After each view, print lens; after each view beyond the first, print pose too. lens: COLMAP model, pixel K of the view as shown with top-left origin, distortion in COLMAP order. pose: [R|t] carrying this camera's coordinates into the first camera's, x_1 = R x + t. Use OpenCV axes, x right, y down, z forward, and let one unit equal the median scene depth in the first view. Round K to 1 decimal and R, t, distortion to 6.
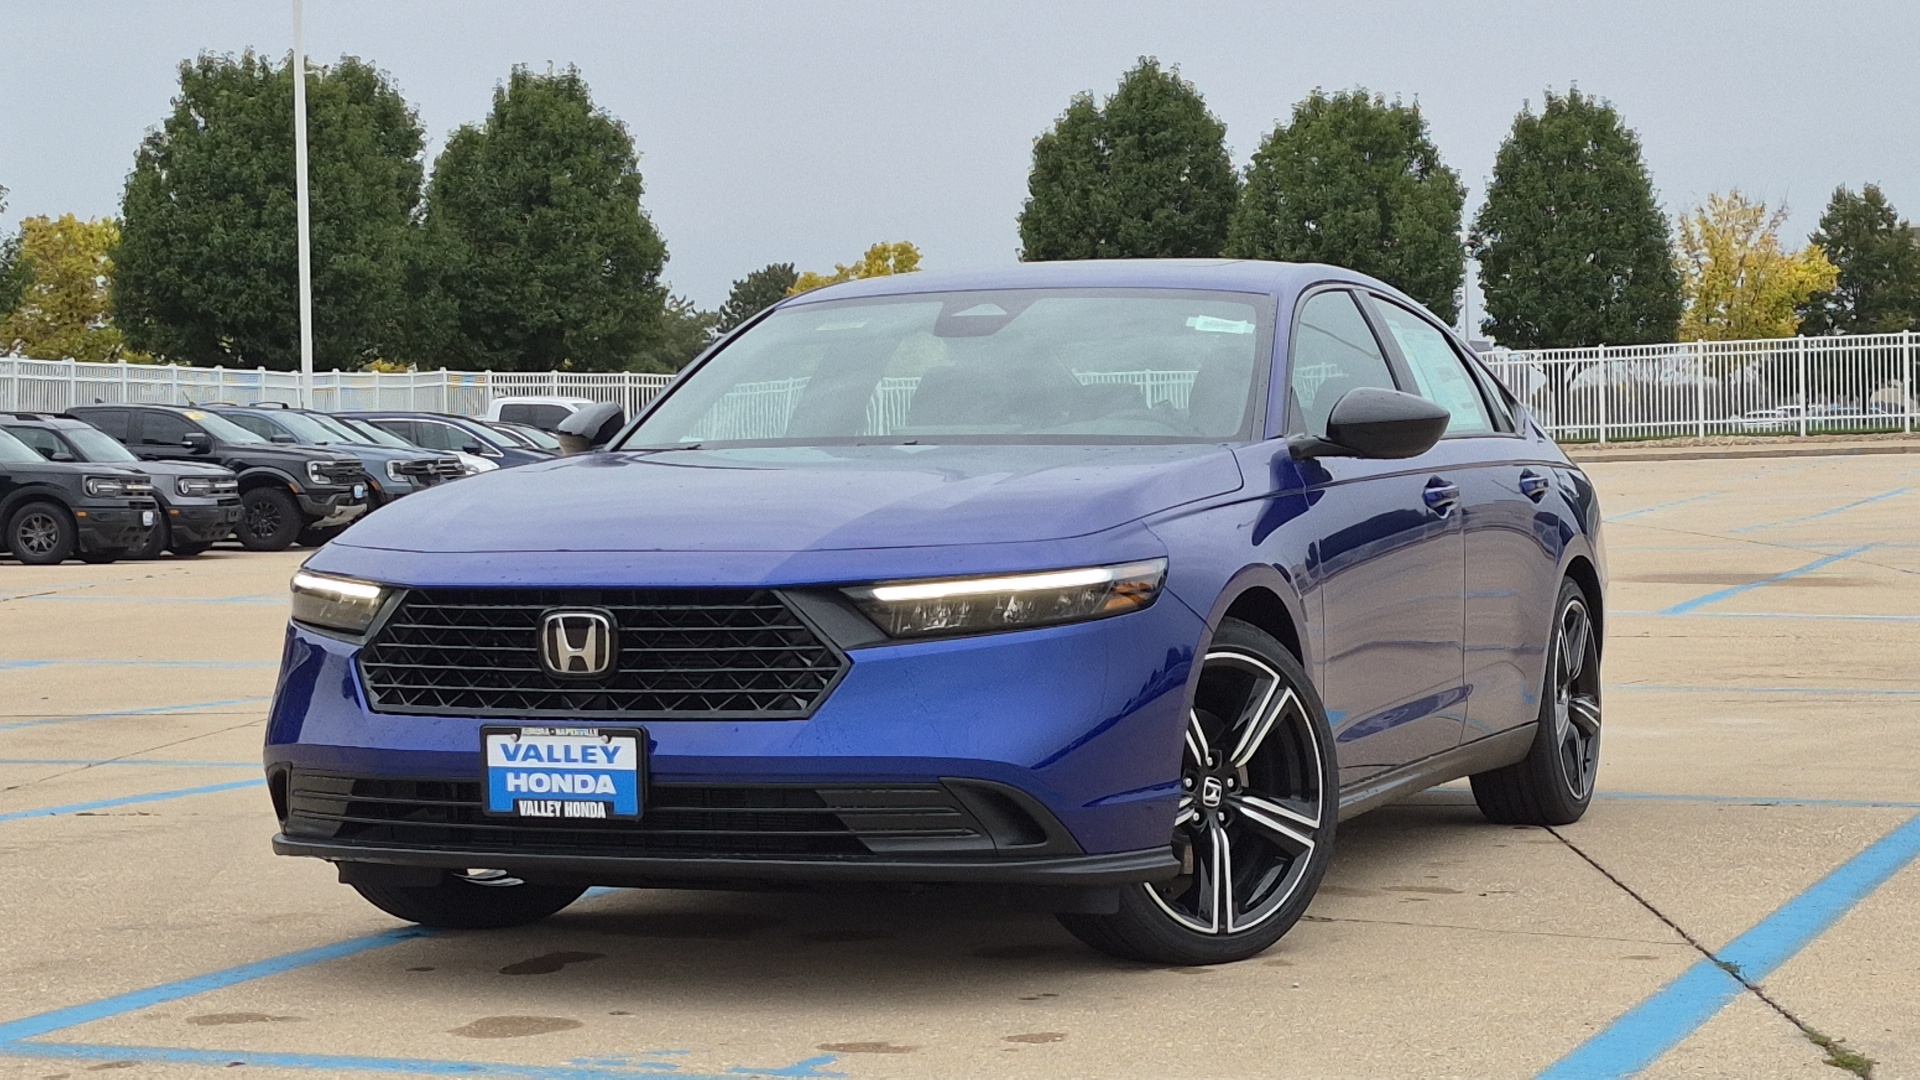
lens RADIAL K [[3376.7, 0, 960.0], [0, 3376.7, 540.0], [0, 0, 1]] dist [0.058673, 0.176333]
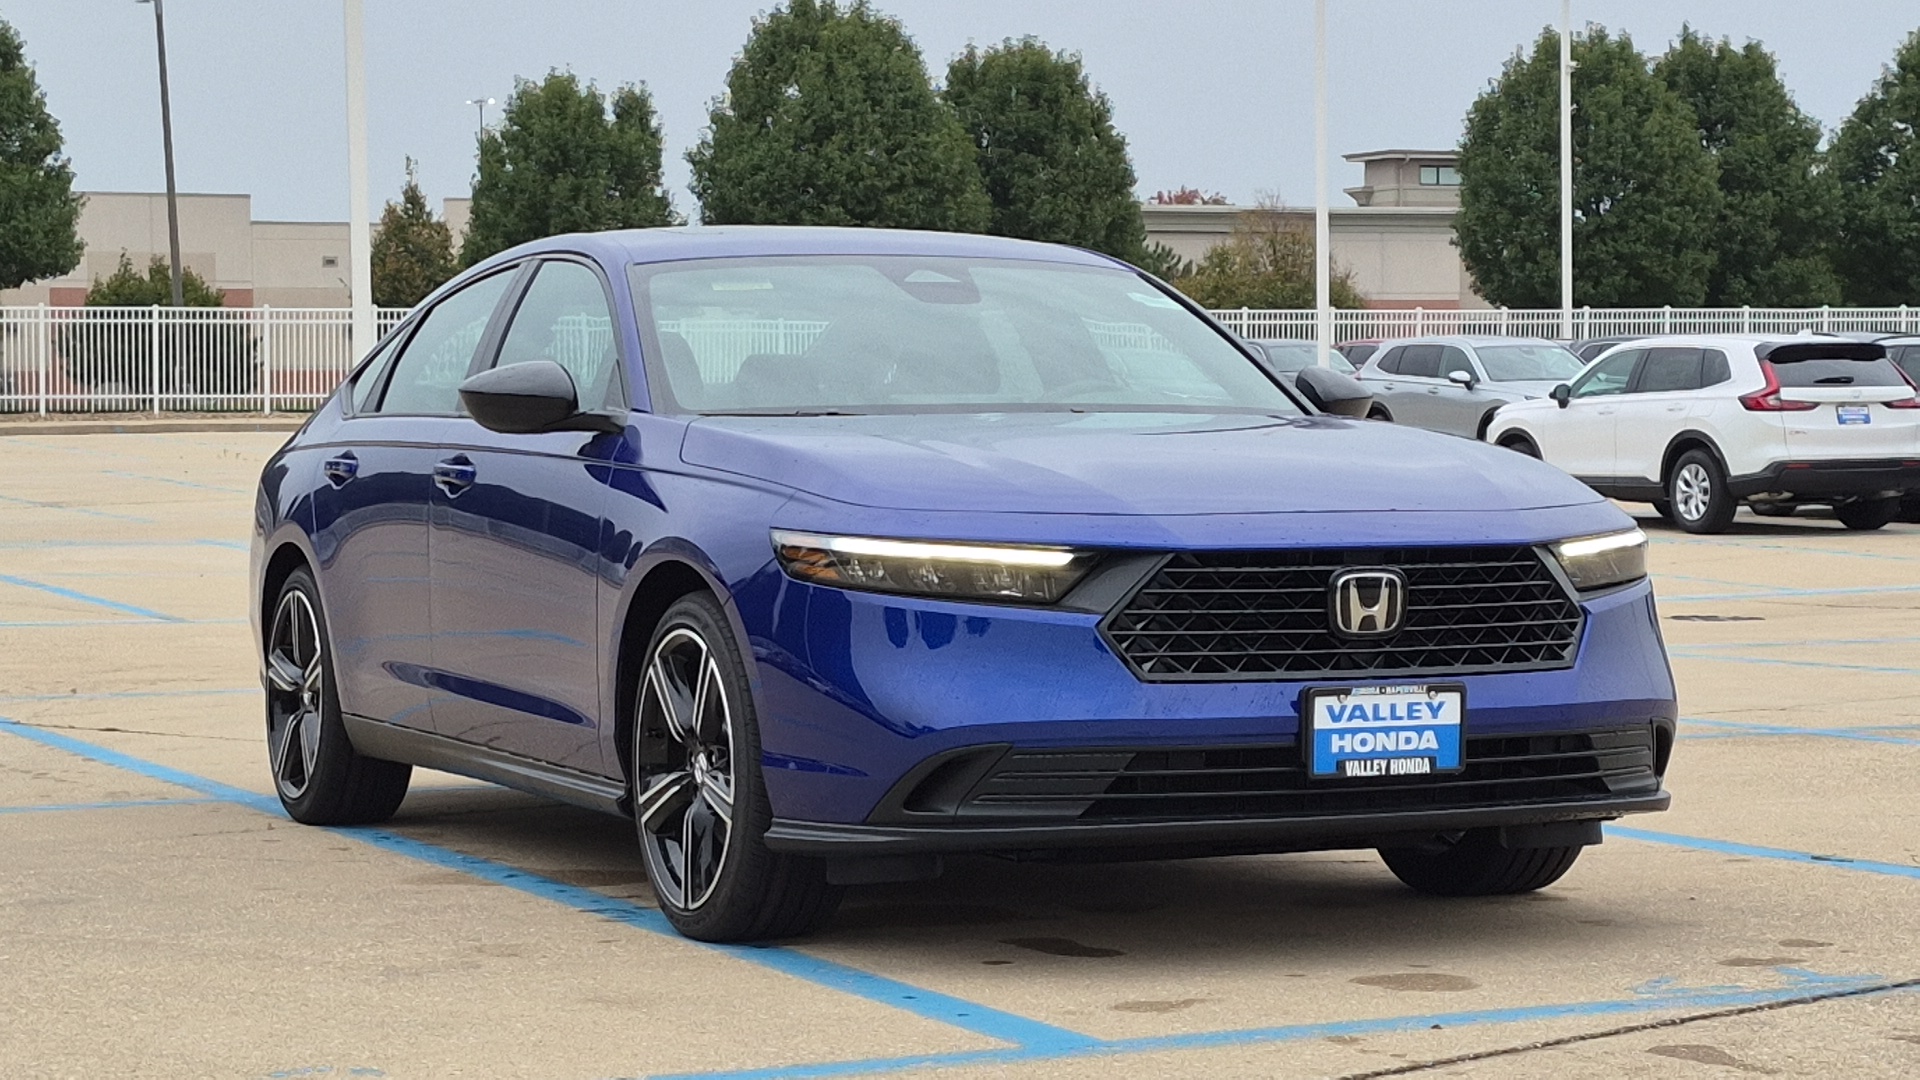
lens RADIAL K [[3799.1, 0, 960.0], [0, 3799.1, 540.0], [0, 0, 1]] dist [0.079222, 0.289370]
pose [[0.689020, -0.005829, 0.724718, -1.015174], [0.009747, 0.999952, -0.001225, 0.012059], [-0.724676, 0.007908, 0.689044, 0.308662]]
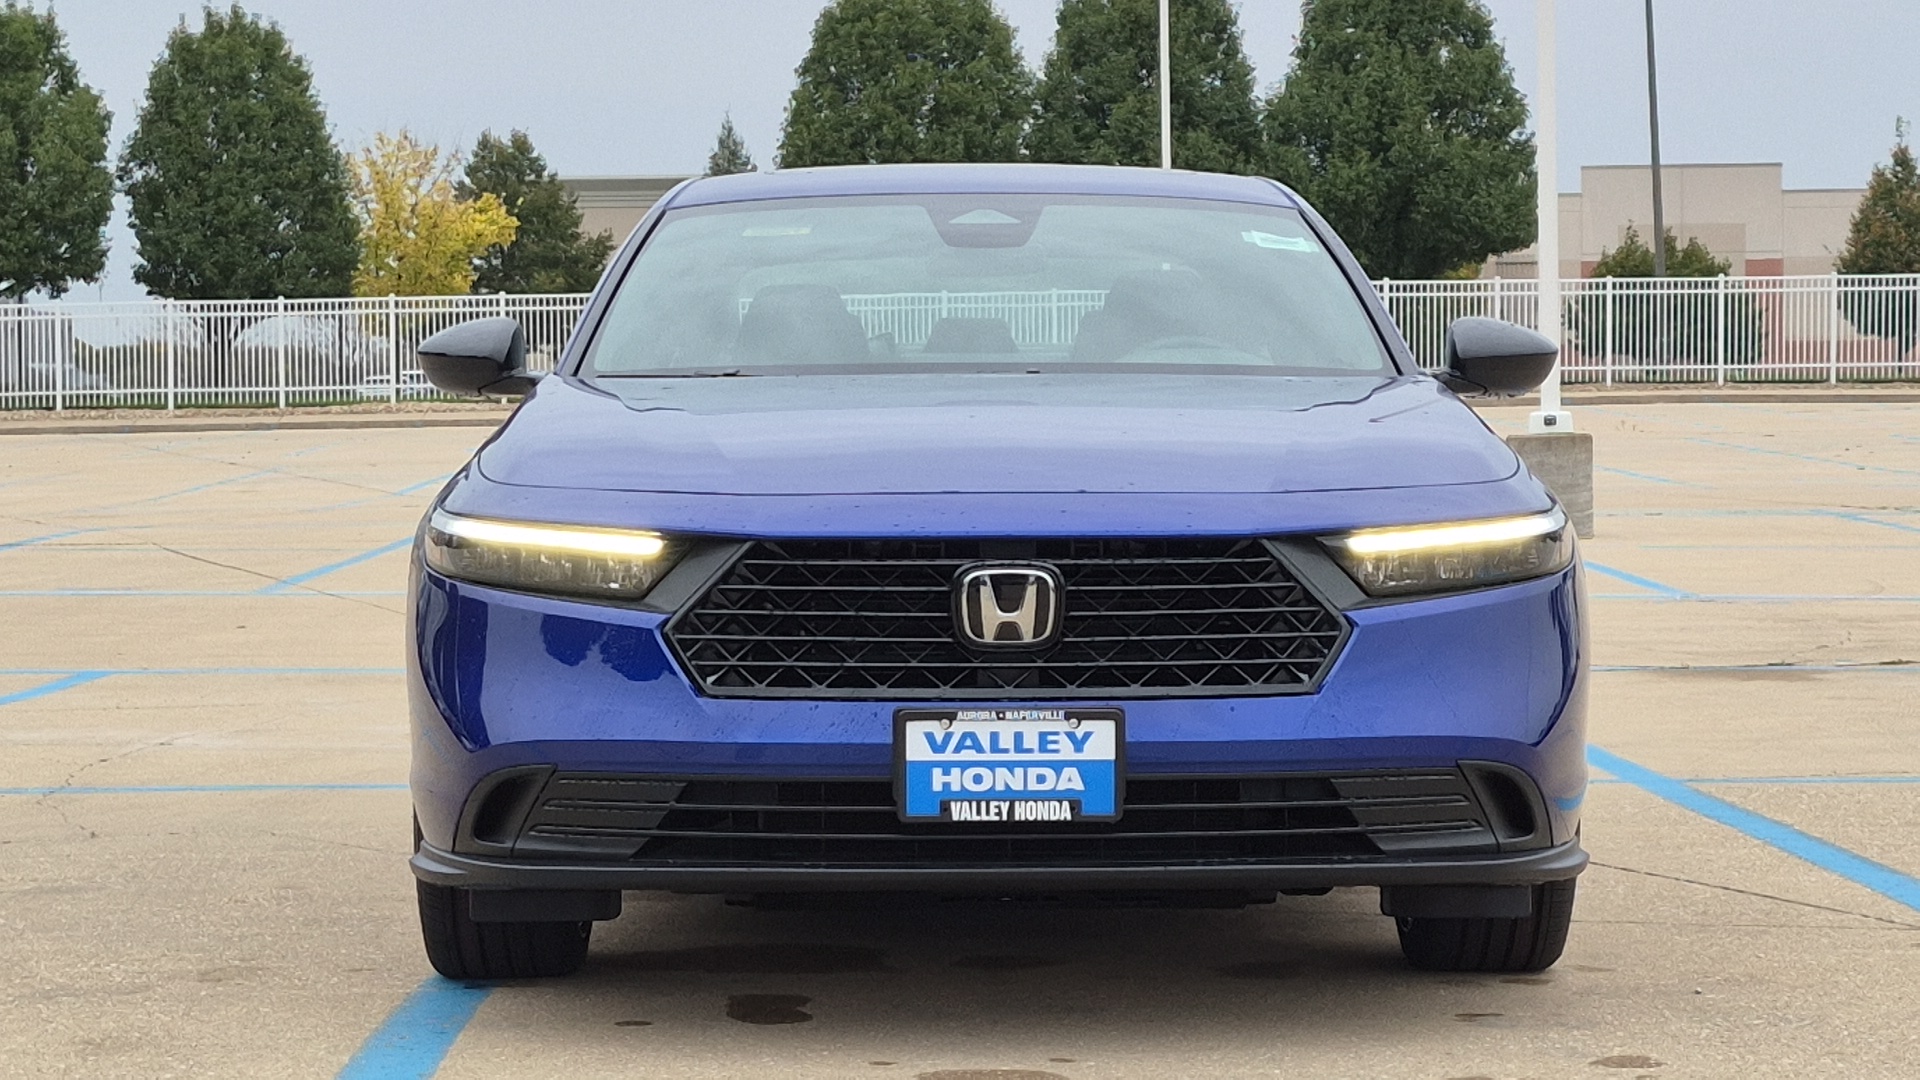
lens RADIAL K [[3799.1, 0, 960.0], [0, 3799.1, 540.0], [0, 0, 1]] dist [0.079222, 0.289370]
pose [[0.918813, 0.000019, 0.394693, -0.482751], [-0.002011, 0.999987, 0.004634, 0.010506], [-0.394688, -0.005052, 0.918801, 0.168293]]
